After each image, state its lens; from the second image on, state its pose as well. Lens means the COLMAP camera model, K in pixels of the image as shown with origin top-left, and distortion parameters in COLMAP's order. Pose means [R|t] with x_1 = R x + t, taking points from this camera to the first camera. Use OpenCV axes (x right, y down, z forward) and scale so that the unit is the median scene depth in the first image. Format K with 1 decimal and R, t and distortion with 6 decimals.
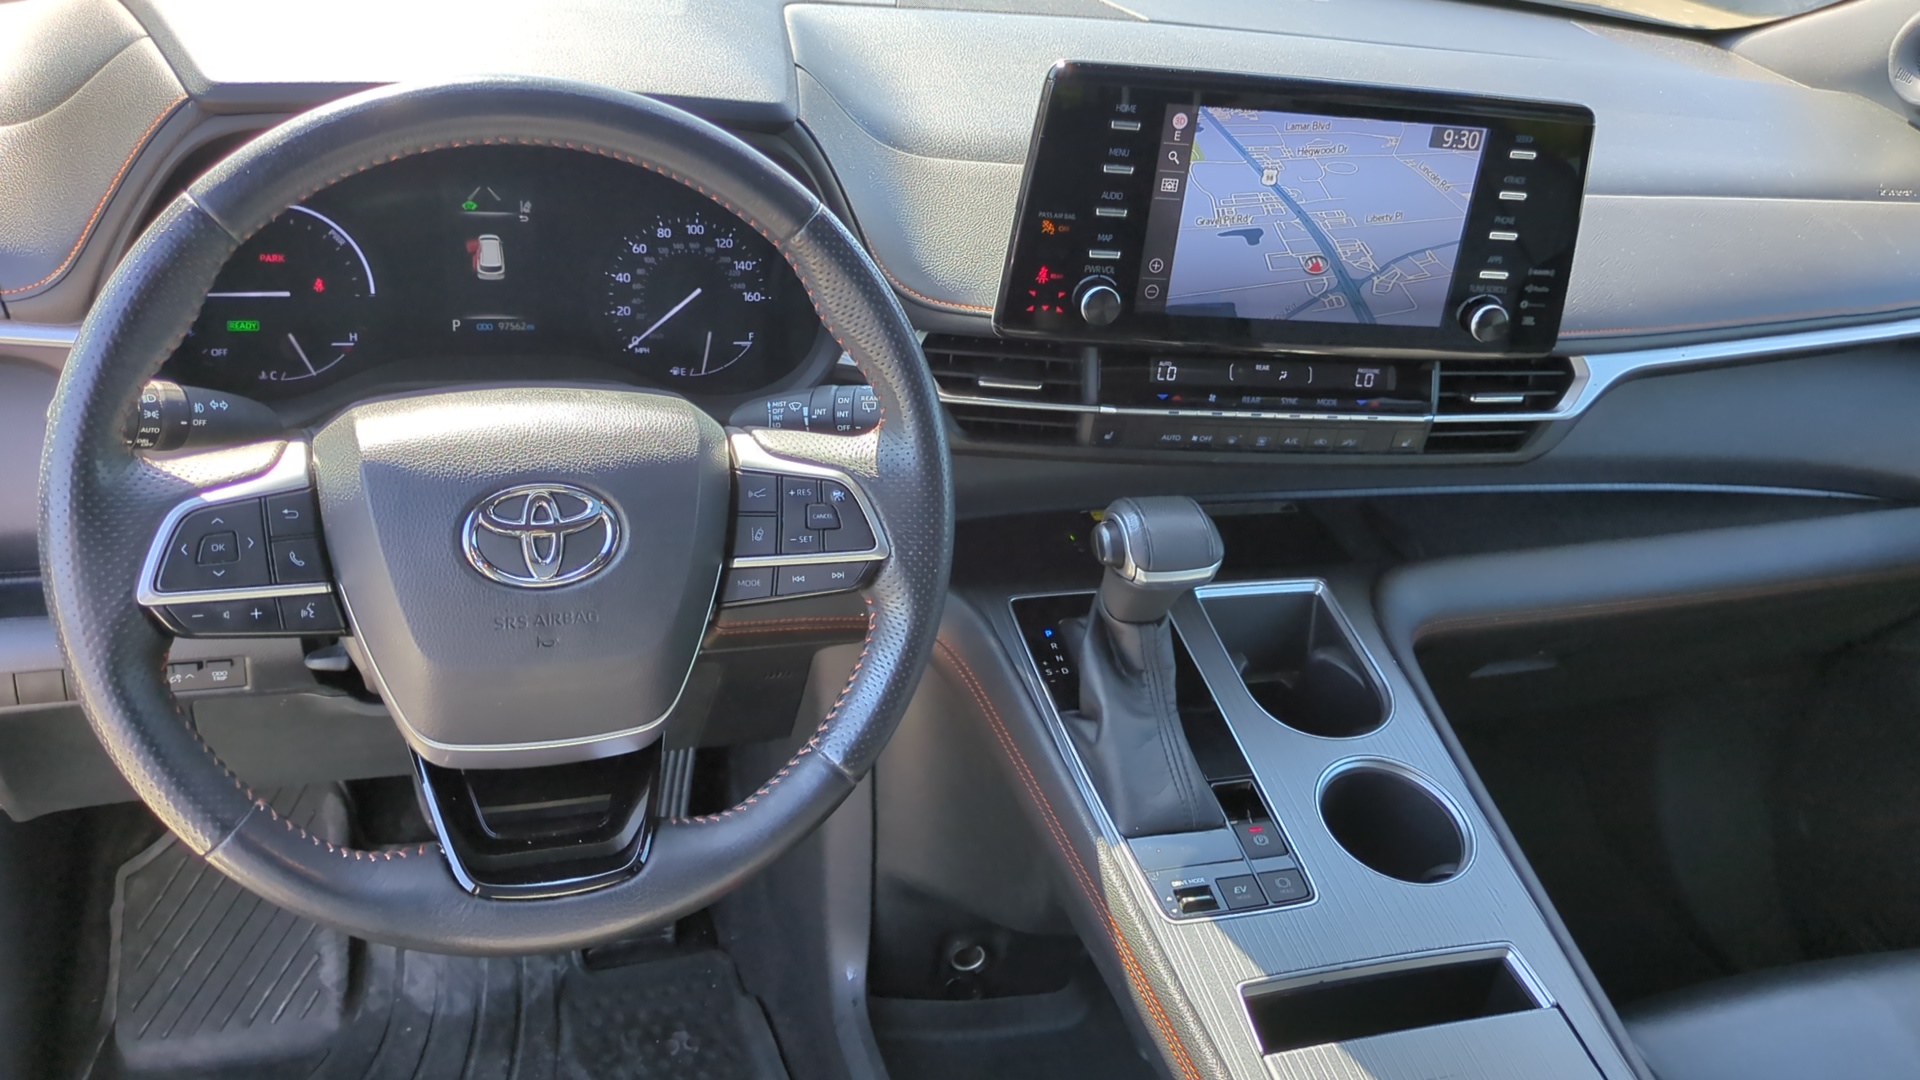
lens RADIAL K [[1655.9, 0, 956.7], [0, 1655.9, 522.7], [0, 0, 1]] dist [0.041842, -0.062303]
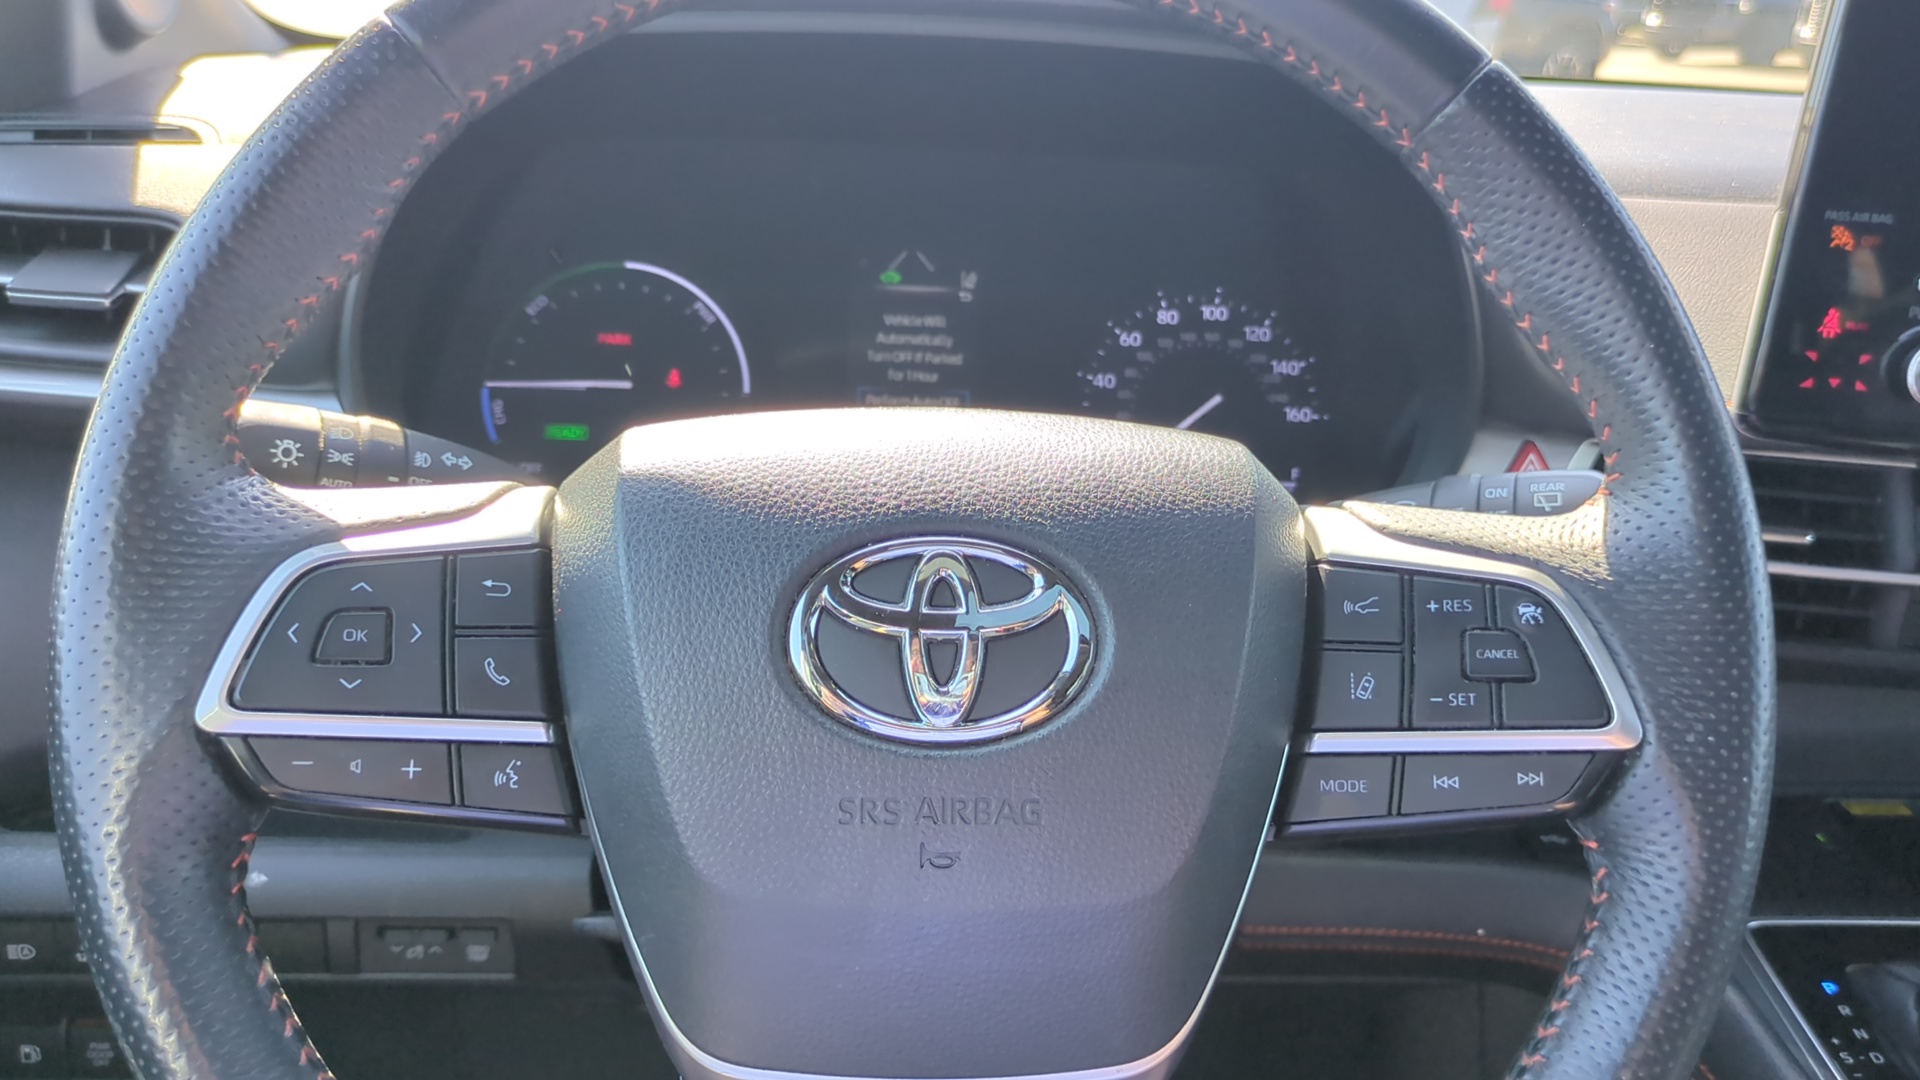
lens RADIAL K [[1655.9, 0, 956.7], [0, 1655.9, 522.7], [0, 0, 1]] dist [0.041842, -0.062303]
pose [[0.963069, -0.006103, -0.269185, -0.083778], [-0.057506, 0.972013, -0.227778, 0.065450], [0.263041, 0.234846, 0.935765, 0.396067]]
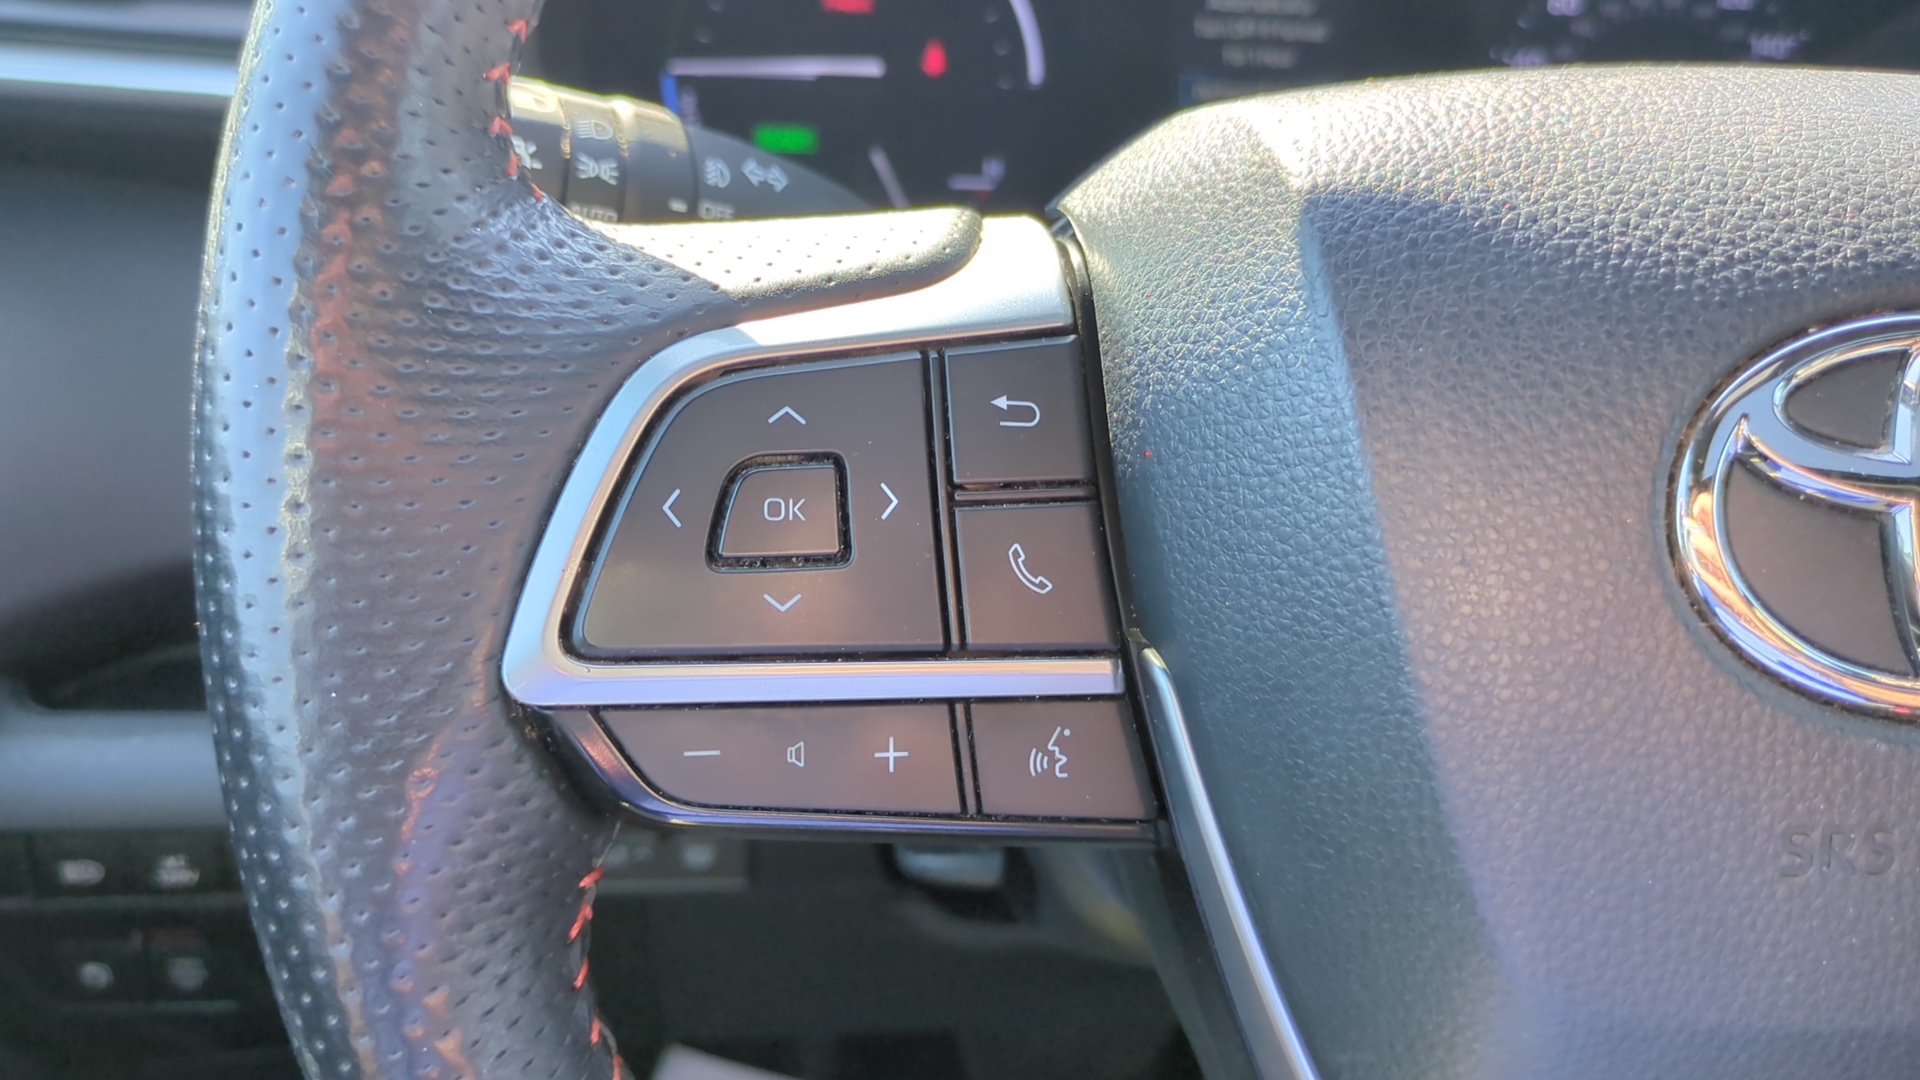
lens RADIAL K [[1671.9, 0, 958.0], [0, 1671.9, 520.8], [0, 0, 1]] dist [0.009274, -0.068088]
pose [[0.970579, 0.026446, -0.239326, -0.253987], [-0.045215, 0.996286, -0.073275, 0.026064], [0.236500, 0.081940, 0.968170, 0.536816]]
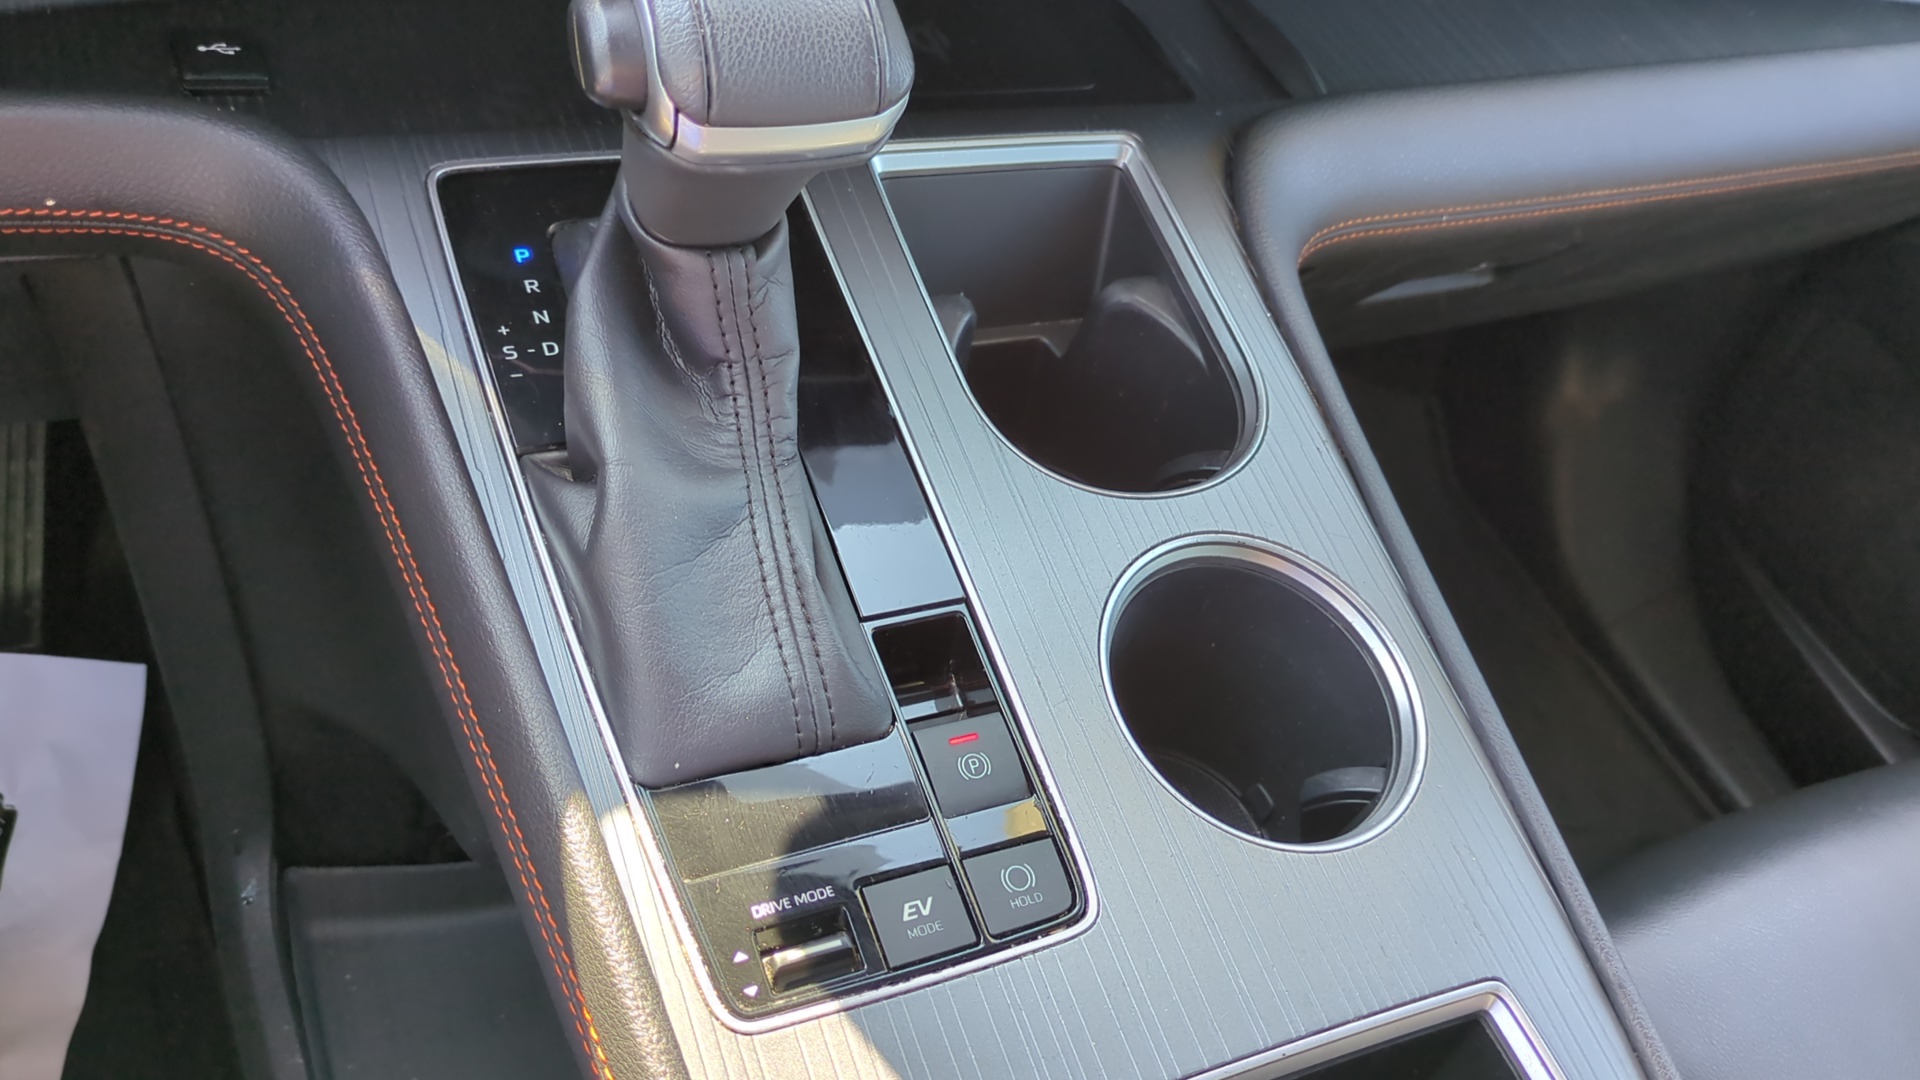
lens RADIAL K [[1655.9, 0, 956.7], [0, 1655.9, 522.7], [0, 0, 1]] dist [0.041842, -0.062303]
pose [[0.990407, -0.007105, 0.137996, 0.119254], [-0.033008, 0.957600, 0.286203, 0.005773], [-0.134178, -0.288013, 0.948180, 0.607277]]
